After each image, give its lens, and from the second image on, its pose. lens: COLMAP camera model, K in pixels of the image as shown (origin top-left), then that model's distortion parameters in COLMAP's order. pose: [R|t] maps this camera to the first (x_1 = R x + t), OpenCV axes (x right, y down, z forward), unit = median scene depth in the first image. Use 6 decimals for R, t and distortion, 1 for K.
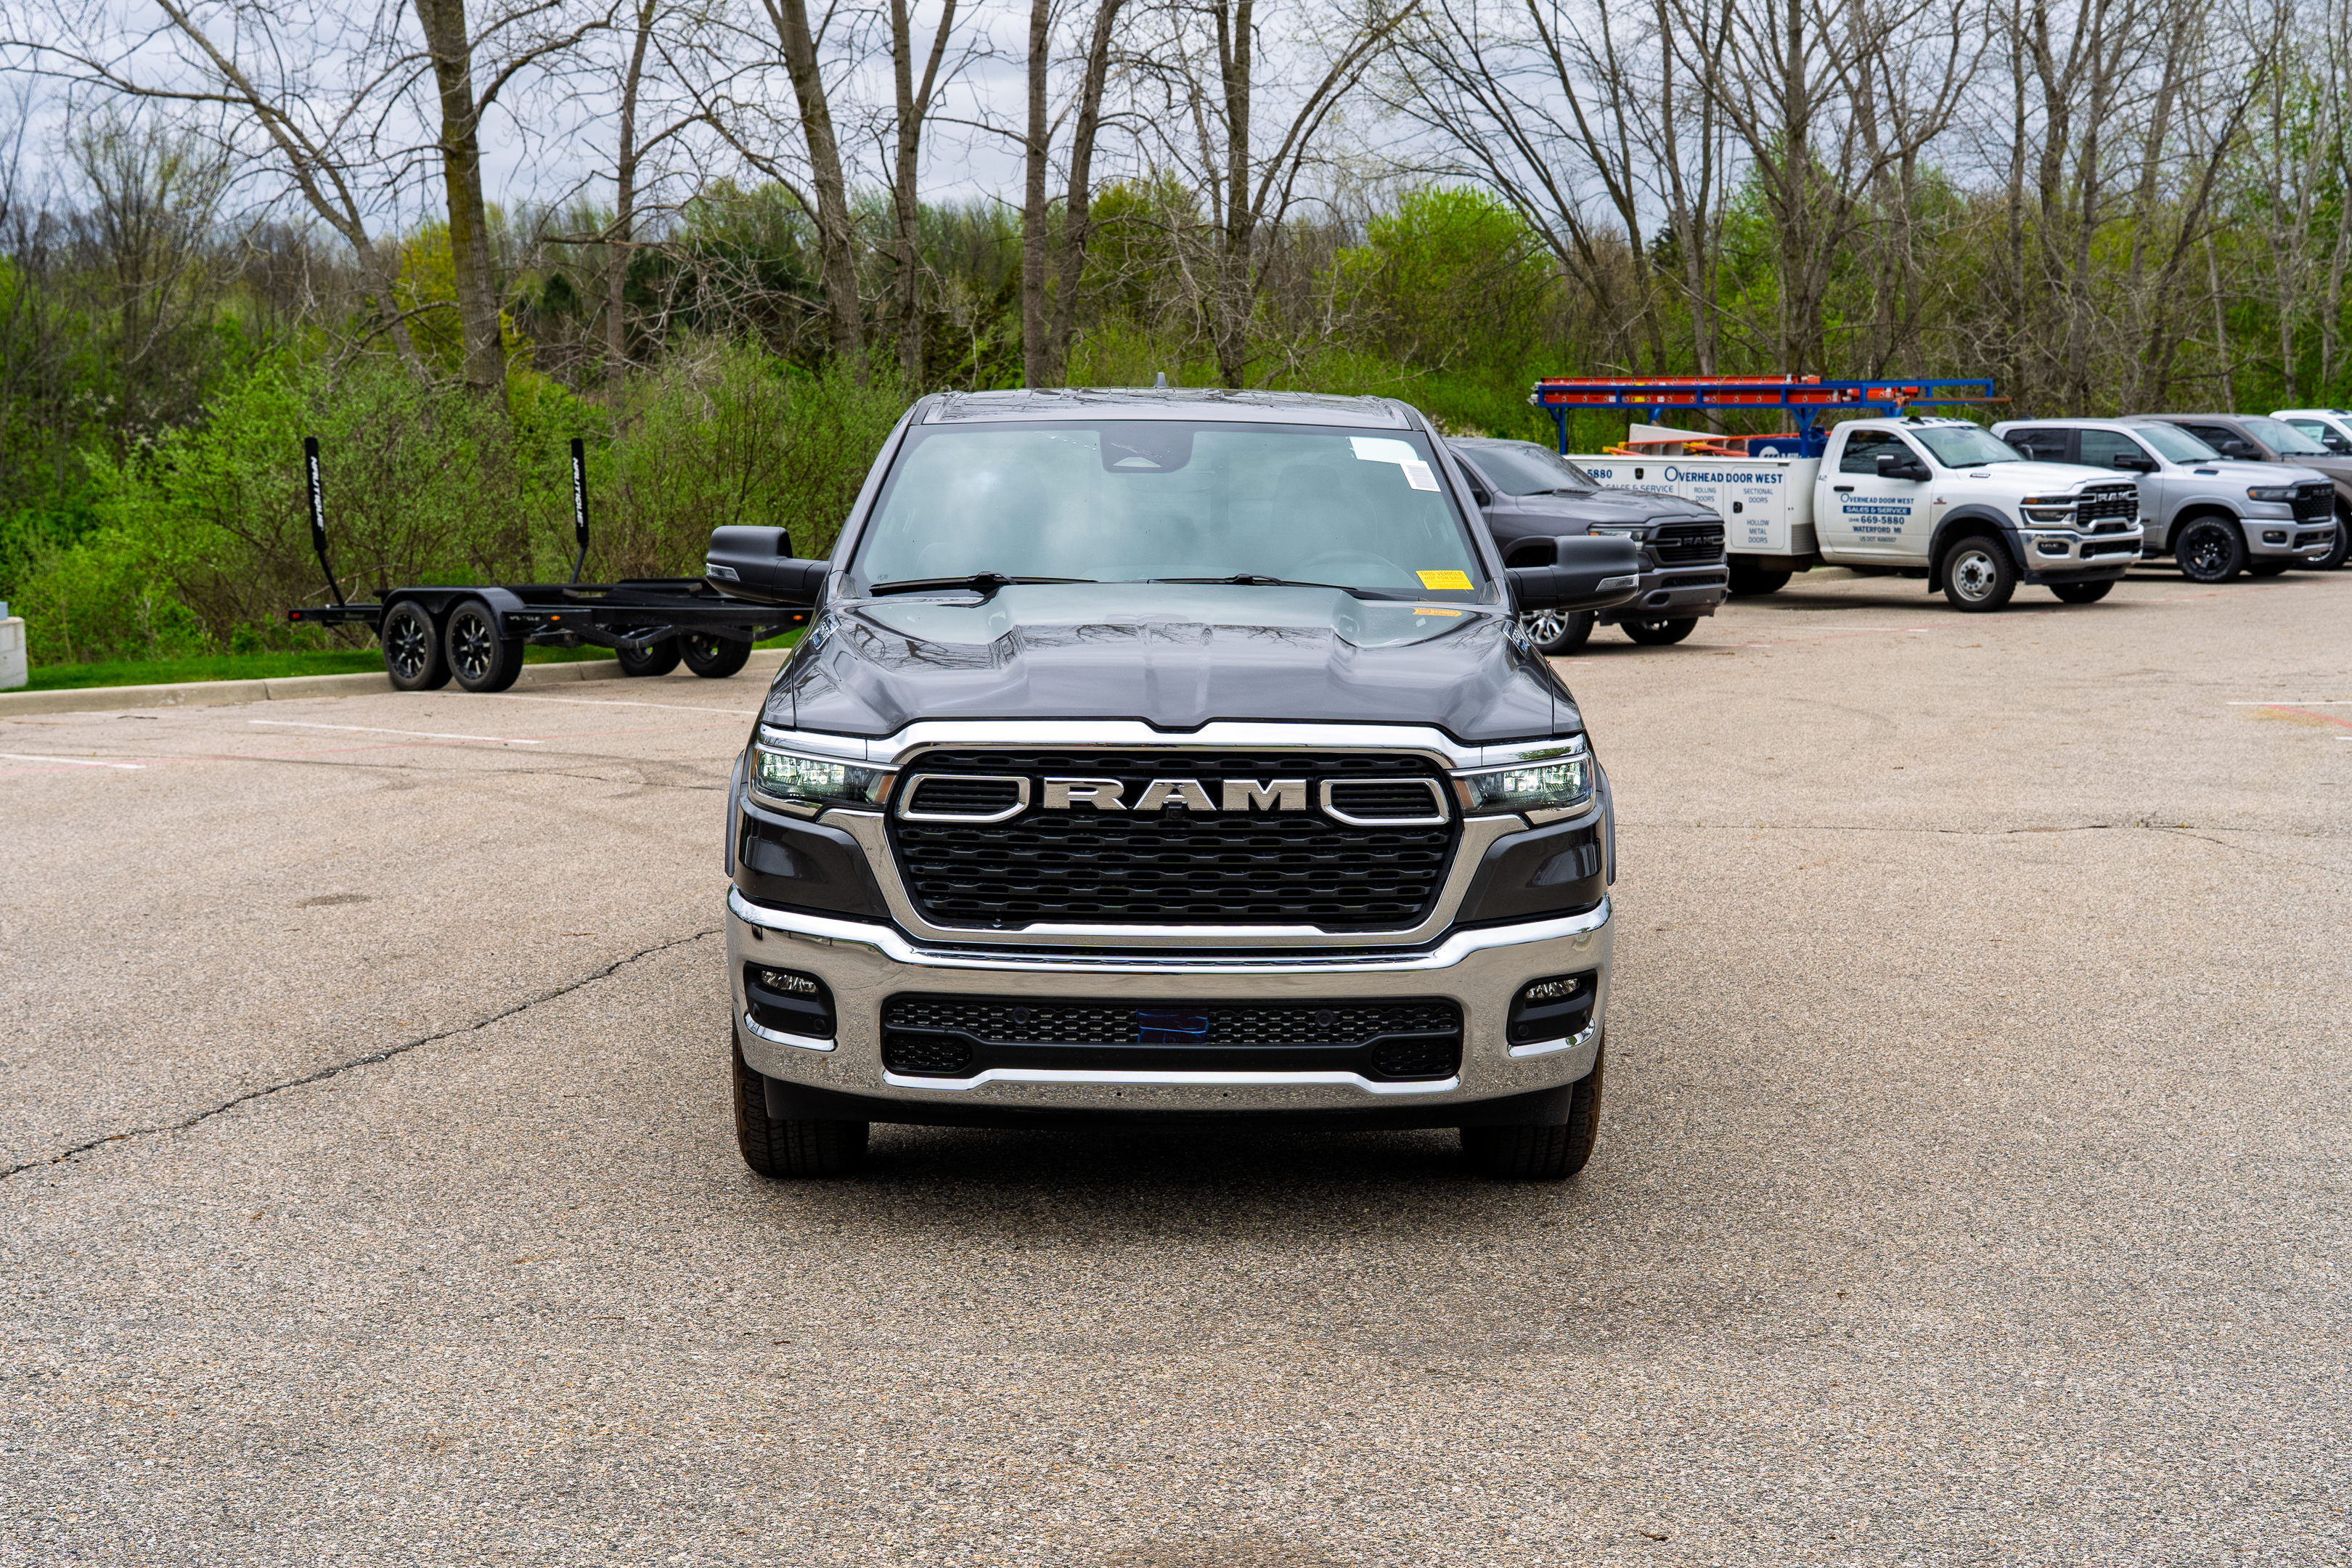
lens RADIAL K [[3443.8, 0, 1182.5], [0, 3443.8, 785.2], [0, 0, 1]] dist [0.002245, 0.006348]
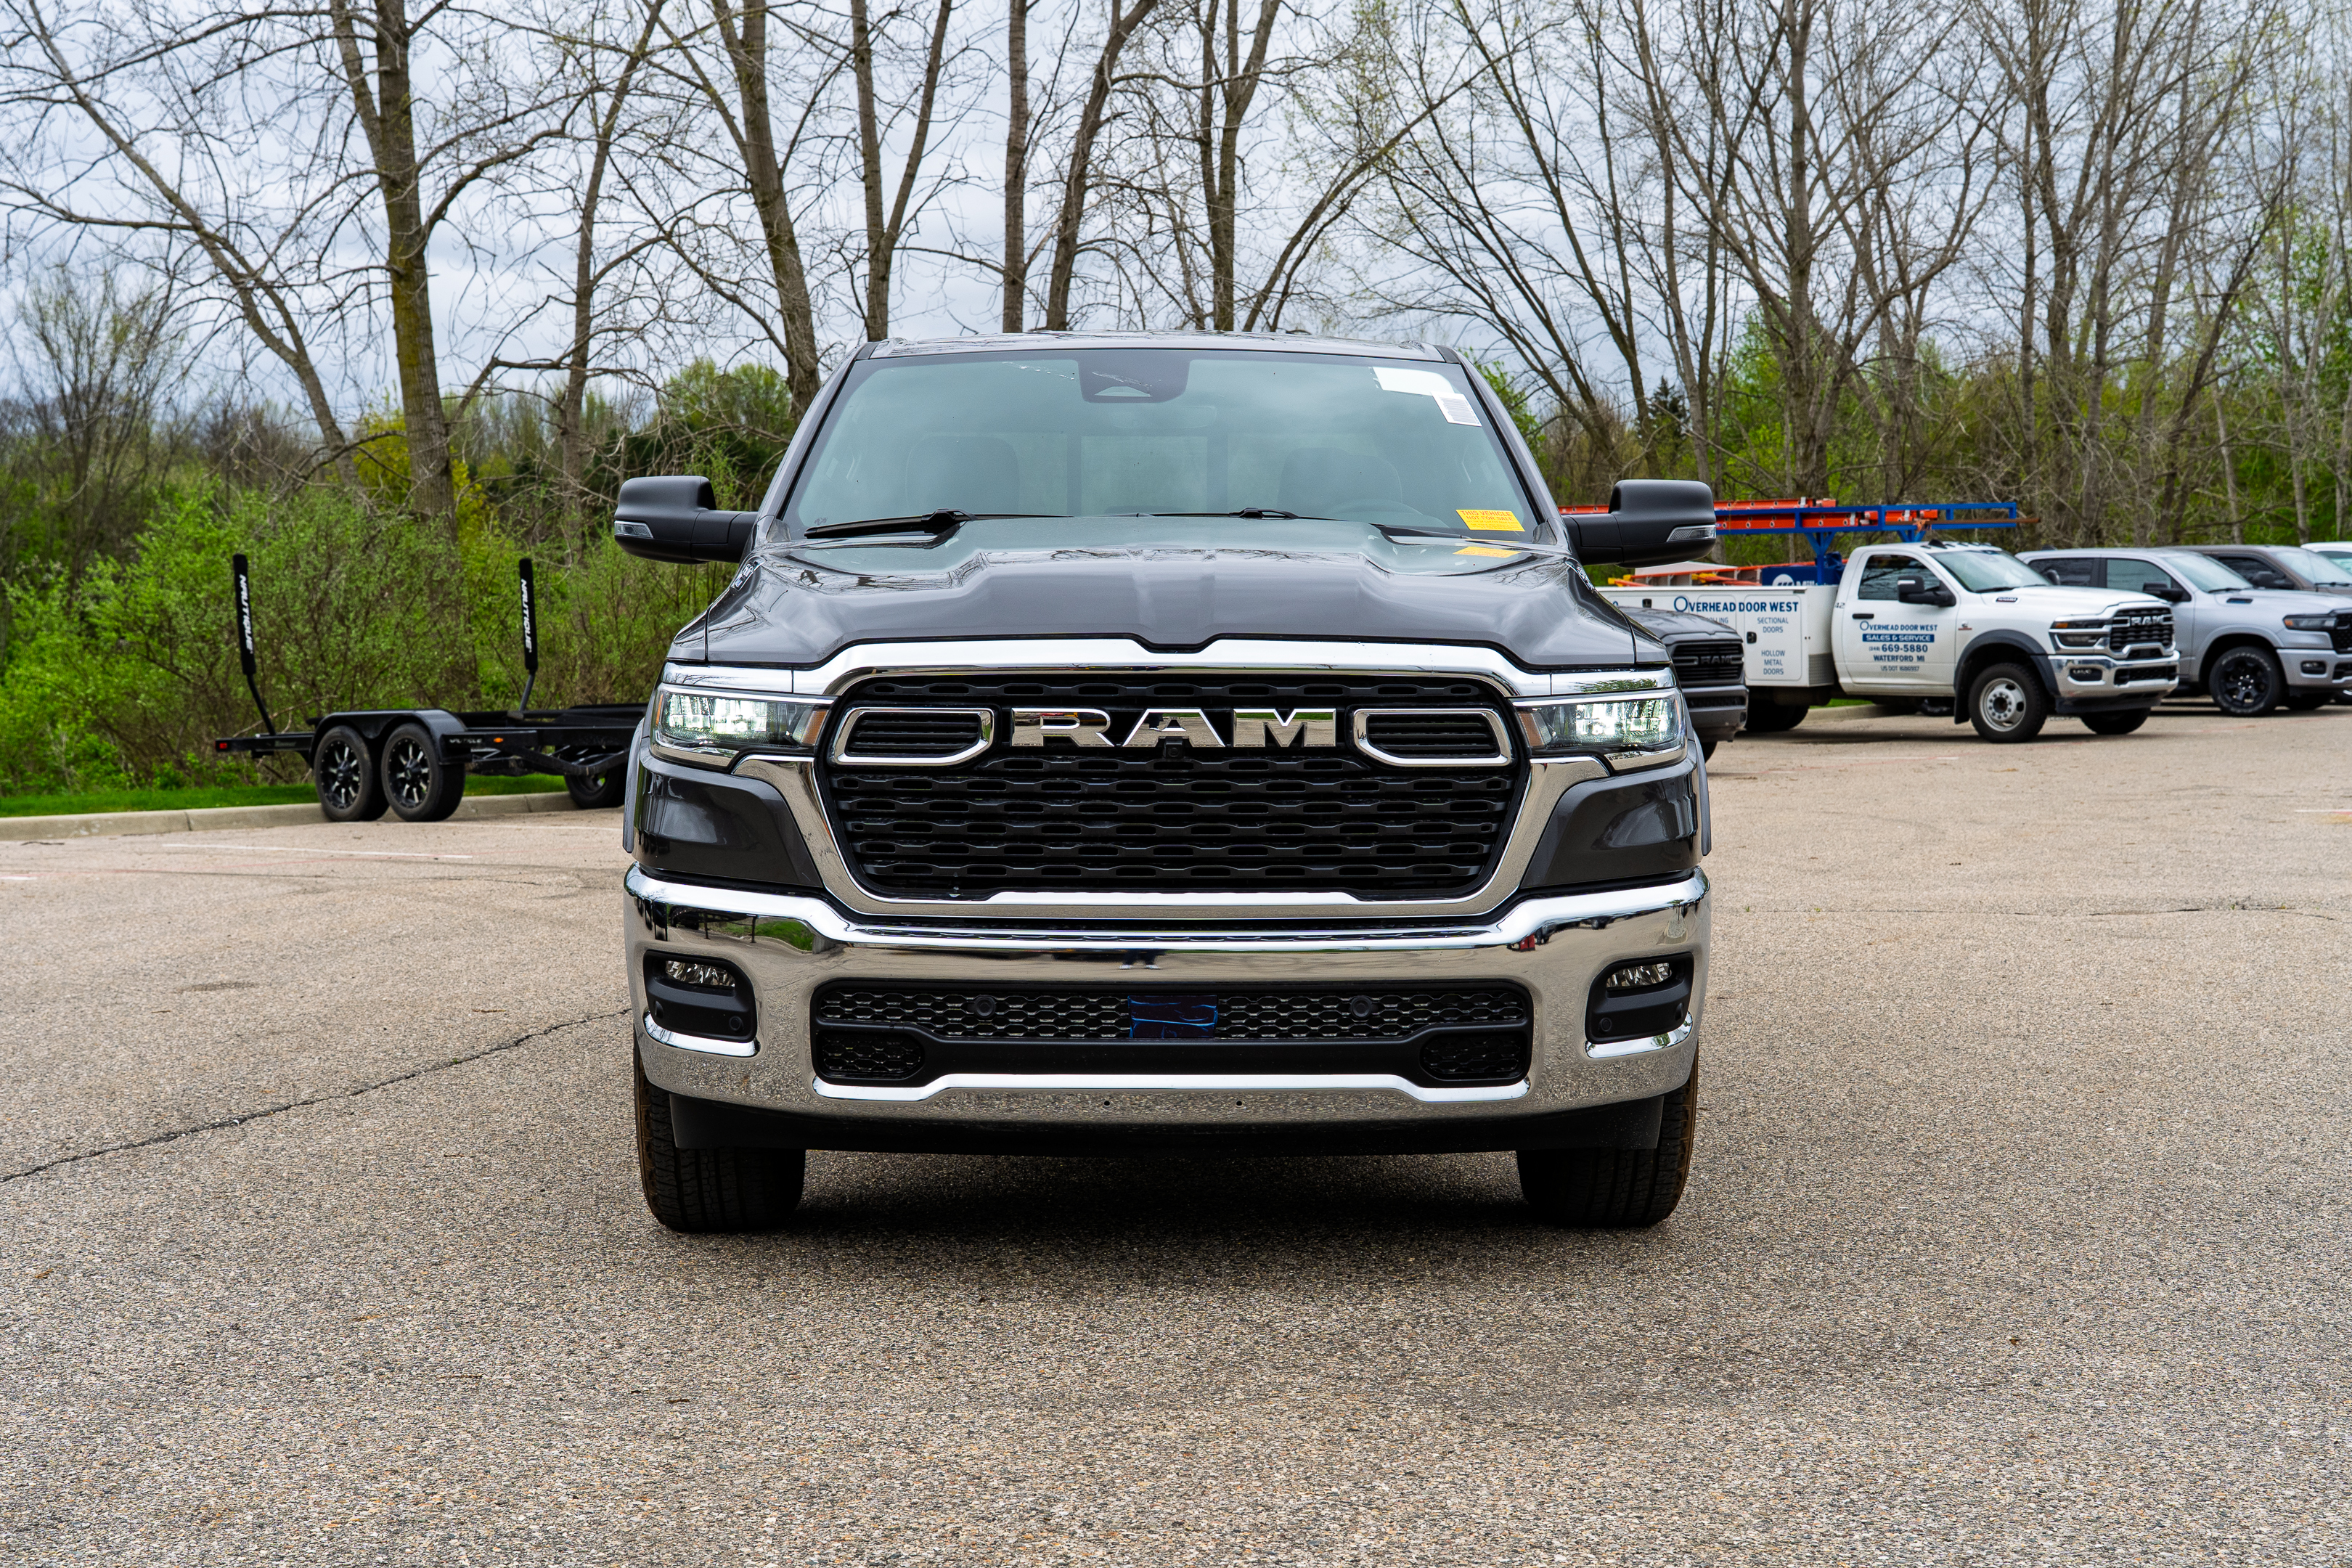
lens RADIAL K [[3508.9, 0, 1187.2], [0, 3508.9, 785.1], [0, 0, 1]] dist [0.007163, 0.013751]
pose [[0.999954, -0.007530, 0.005865, -0.003730], [0.007839, 0.998476, -0.054629, 0.056861], [-0.005445, 0.054673, 0.998489, 0.166630]]
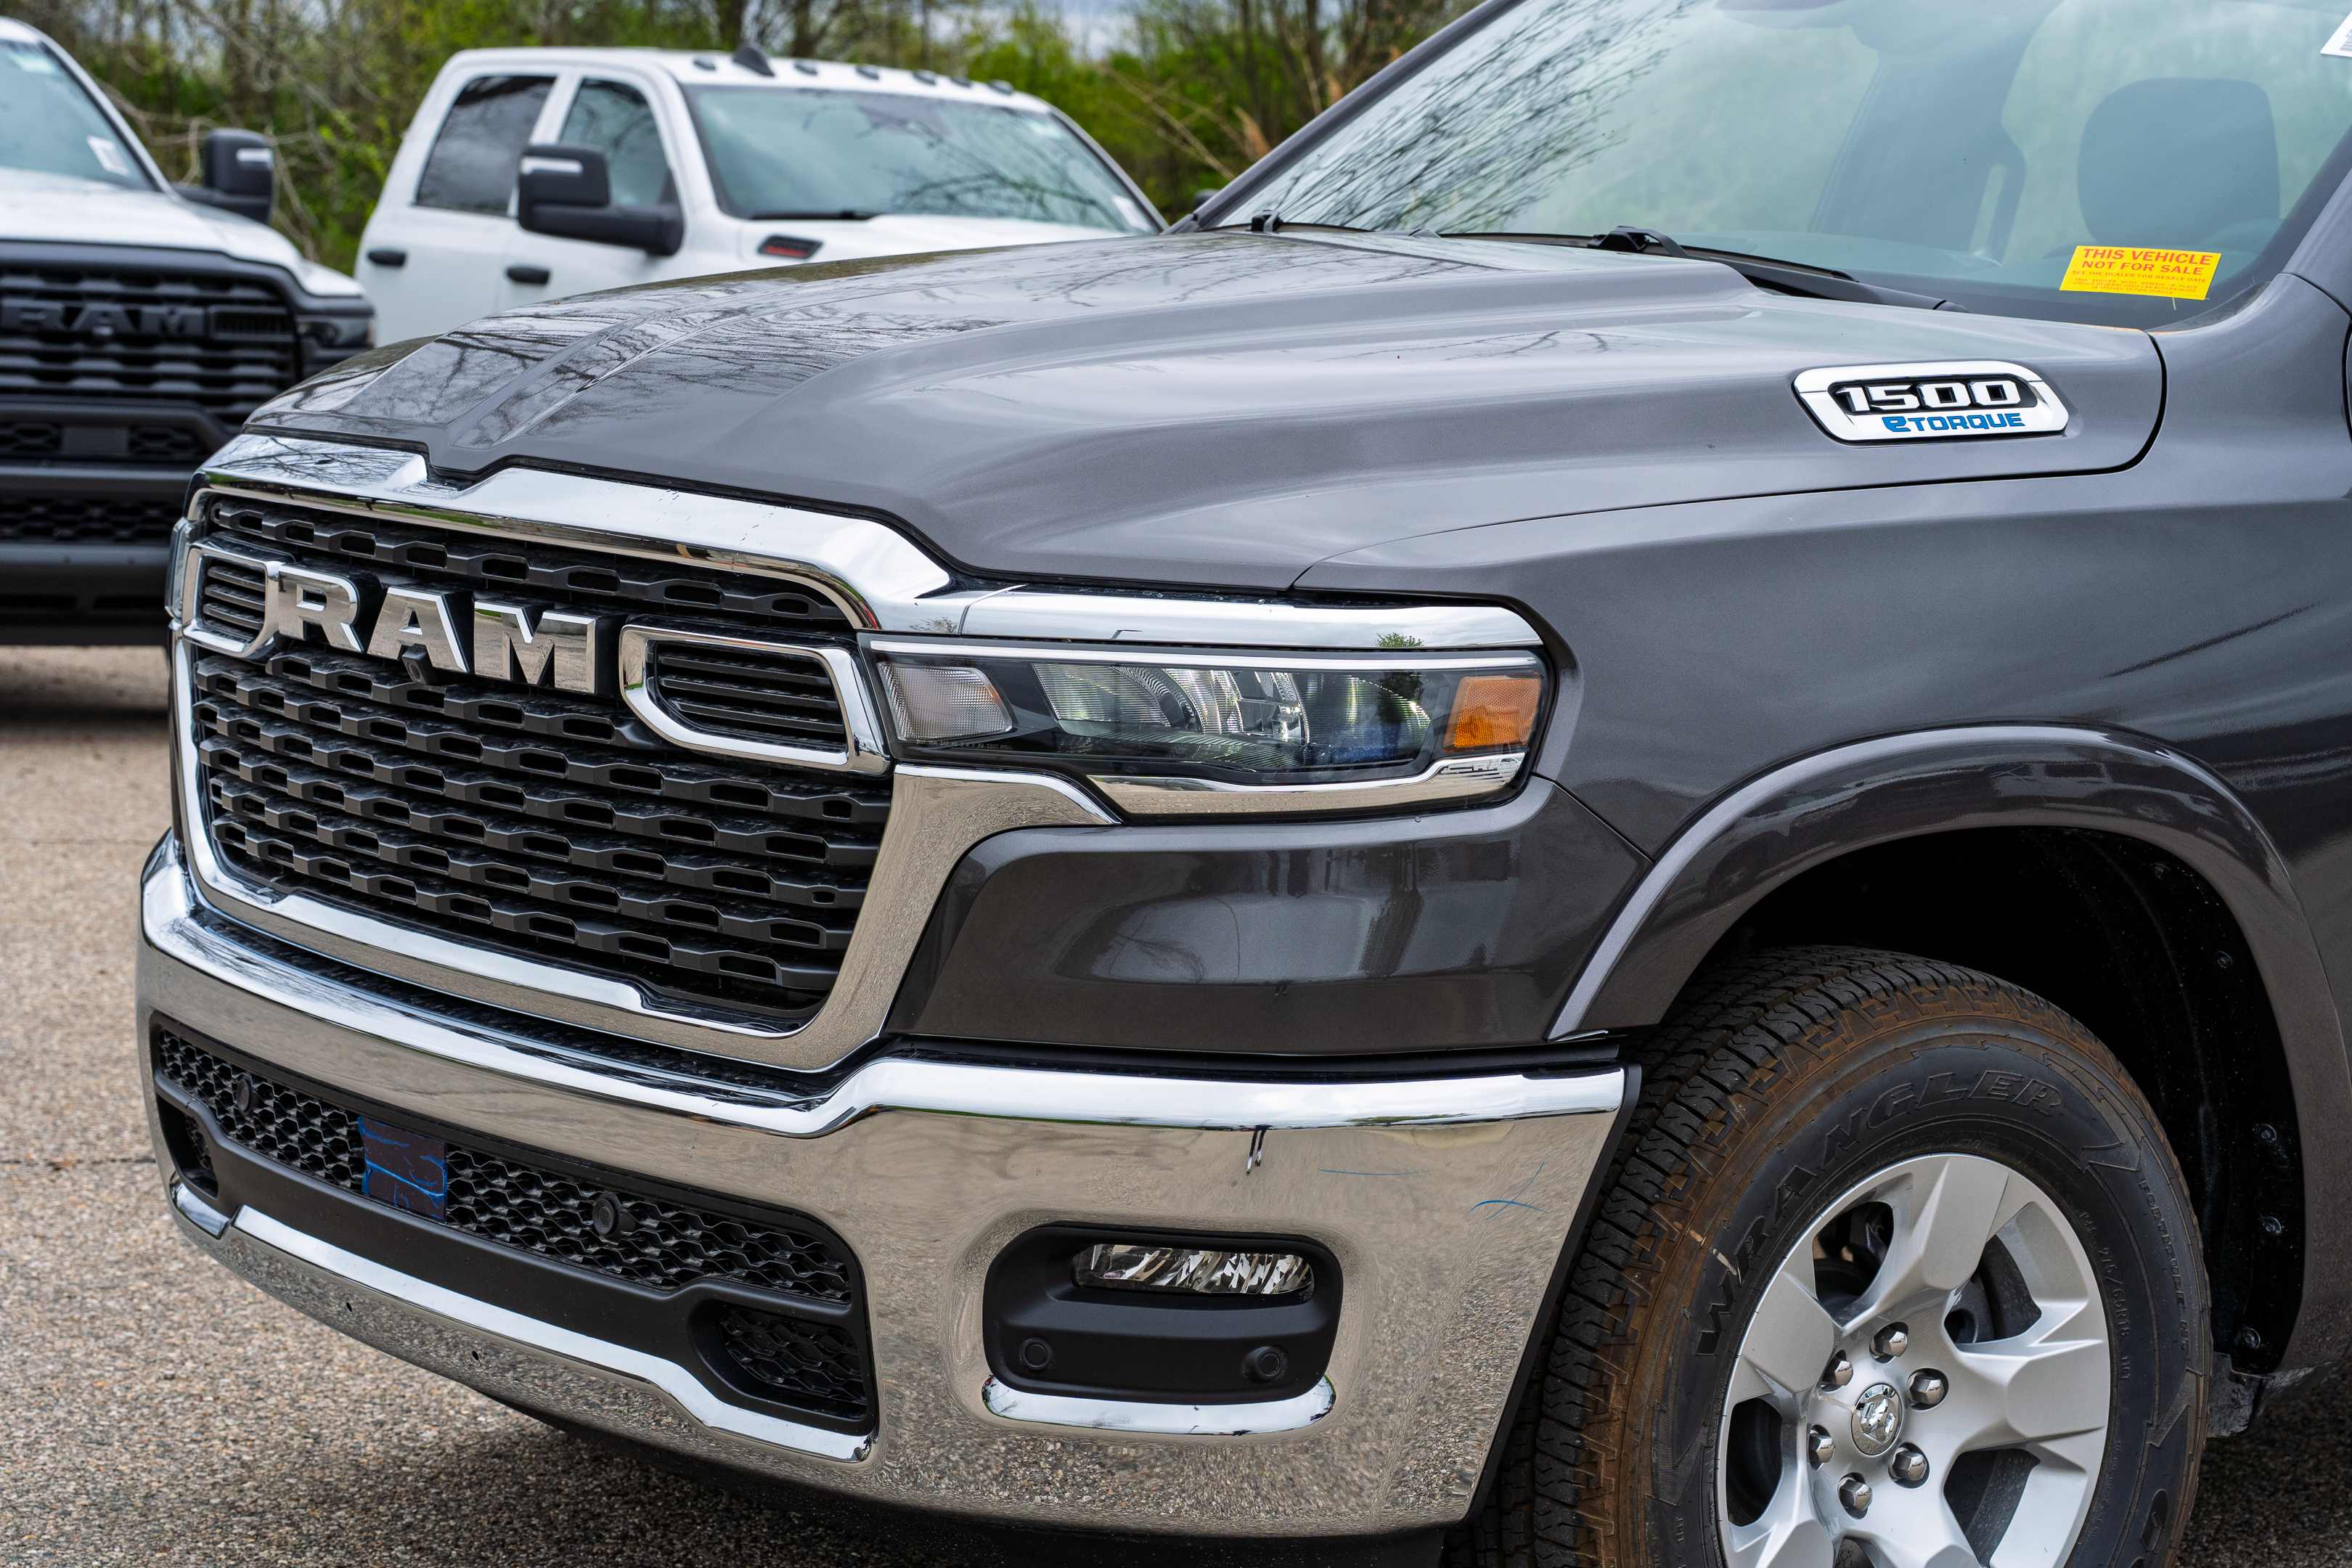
lens RADIAL K [[5454.1, 0, 1170.8], [0, 5454.1, 820.6], [0, 0, 1]] dist [-0.017411, 0.622247]
pose [[0.606094, 0.110640, -0.787660, 0.547601], [-0.126492, 0.991083, 0.041881, -0.012707], [0.785271, 0.074249, 0.614685, 0.614399]]
